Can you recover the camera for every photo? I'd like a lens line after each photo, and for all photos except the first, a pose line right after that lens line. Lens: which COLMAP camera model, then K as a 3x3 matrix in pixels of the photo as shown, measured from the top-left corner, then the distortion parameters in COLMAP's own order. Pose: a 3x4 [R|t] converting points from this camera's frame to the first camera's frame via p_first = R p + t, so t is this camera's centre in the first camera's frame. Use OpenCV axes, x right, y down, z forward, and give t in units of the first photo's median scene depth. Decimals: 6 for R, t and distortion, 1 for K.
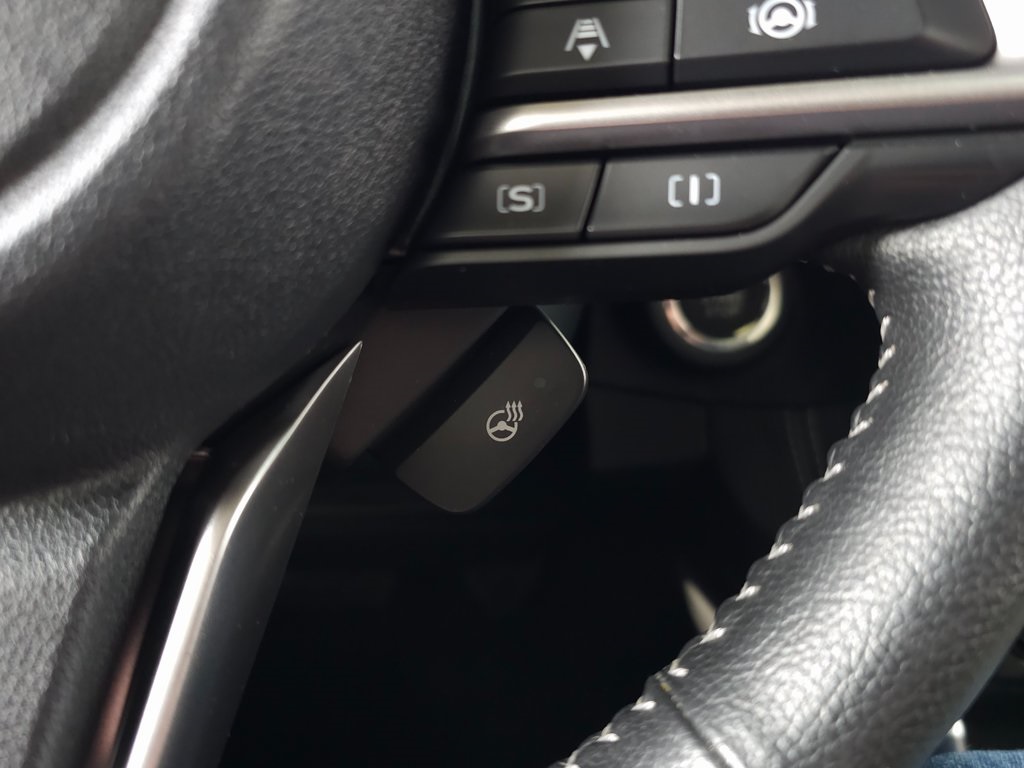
lens RADIAL K [[709.9, 0, 512.0], [0, 709.9, 384.0], [0, 0, 1]] dist [0.070777, -0.076787]
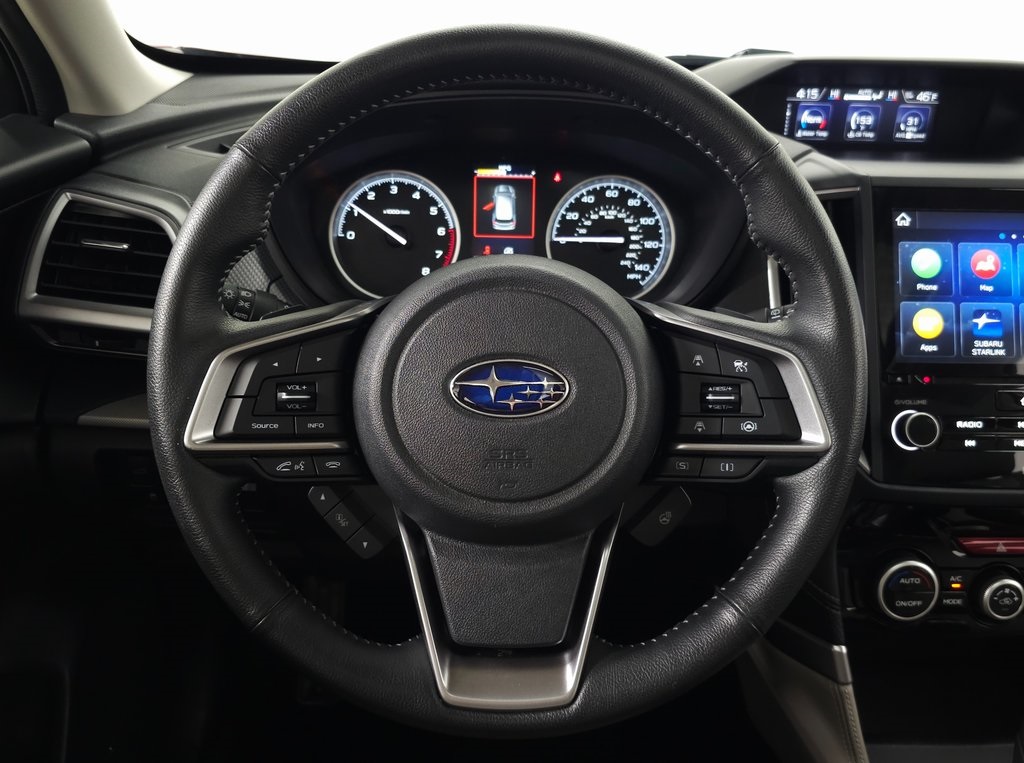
lens RADIAL K [[849.2, 0, 512.0], [0, 849.2, 381.5], [0, 0, 1]] dist [0.083821, -0.130649]
pose [[0.999931, 0.003373, -0.011284, -0.882510], [-0.003713, 0.999536, -0.030243, -0.586956], [0.011177, 0.030283, 0.999479, -3.737799]]
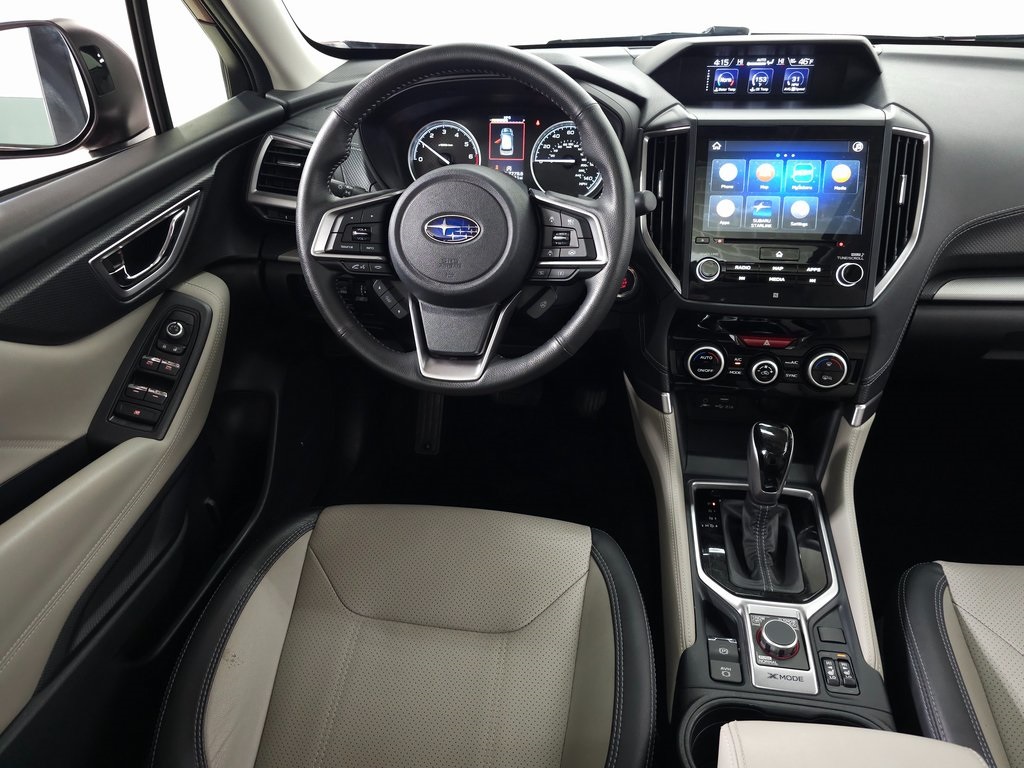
lens RADIAL K [[709.9, 0, 512.0], [0, 709.9, 384.0], [0, 0, 1]] dist [0.070777, -0.076787]
pose [[0.976309, 0.061008, -0.207604, 1.424347], [-0.042607, 0.994849, 0.091982, 0.258730], [0.212147, -0.080957, 0.973879, -6.926440]]
